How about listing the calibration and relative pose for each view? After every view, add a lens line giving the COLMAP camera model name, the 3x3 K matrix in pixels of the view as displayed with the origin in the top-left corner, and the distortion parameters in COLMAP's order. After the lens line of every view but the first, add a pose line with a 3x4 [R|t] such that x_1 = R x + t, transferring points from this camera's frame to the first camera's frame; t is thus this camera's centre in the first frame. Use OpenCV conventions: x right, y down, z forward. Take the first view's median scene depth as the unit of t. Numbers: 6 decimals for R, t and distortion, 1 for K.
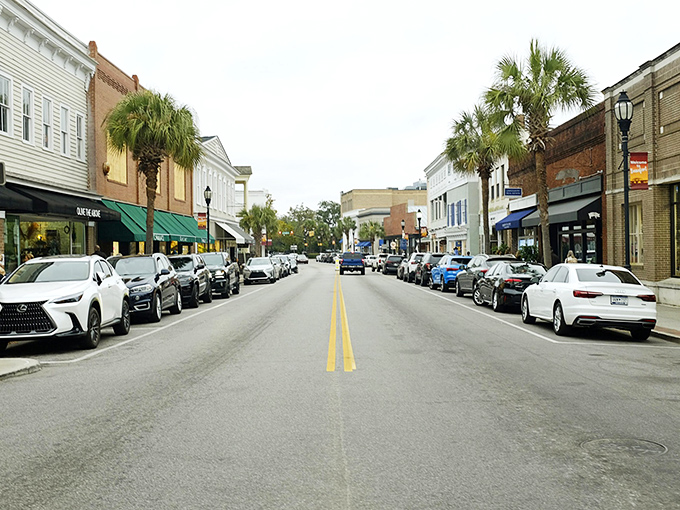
lens RADIAL K [[816.8, 0, 340.0], [0, 816.8, 255.0], [0, 0, 1]] dist [-0.094012, 0.055648]
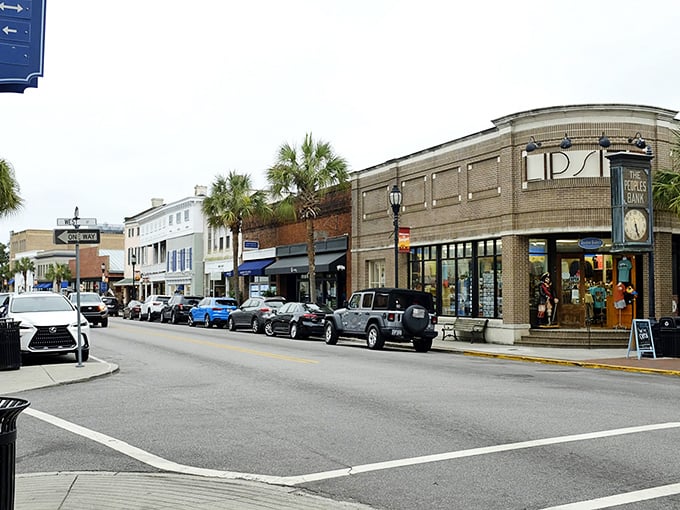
lens RADIAL K [[816.8, 0, 340.0], [0, 816.8, 255.0], [0, 0, 1]] dist [-0.094012, 0.055648]
pose [[0.912503, 0.033245, 0.407718, -0.210931], [-0.010922, 0.998317, -0.056957, 0.005089], [-0.408925, 0.047520, 0.911330, -0.185751]]
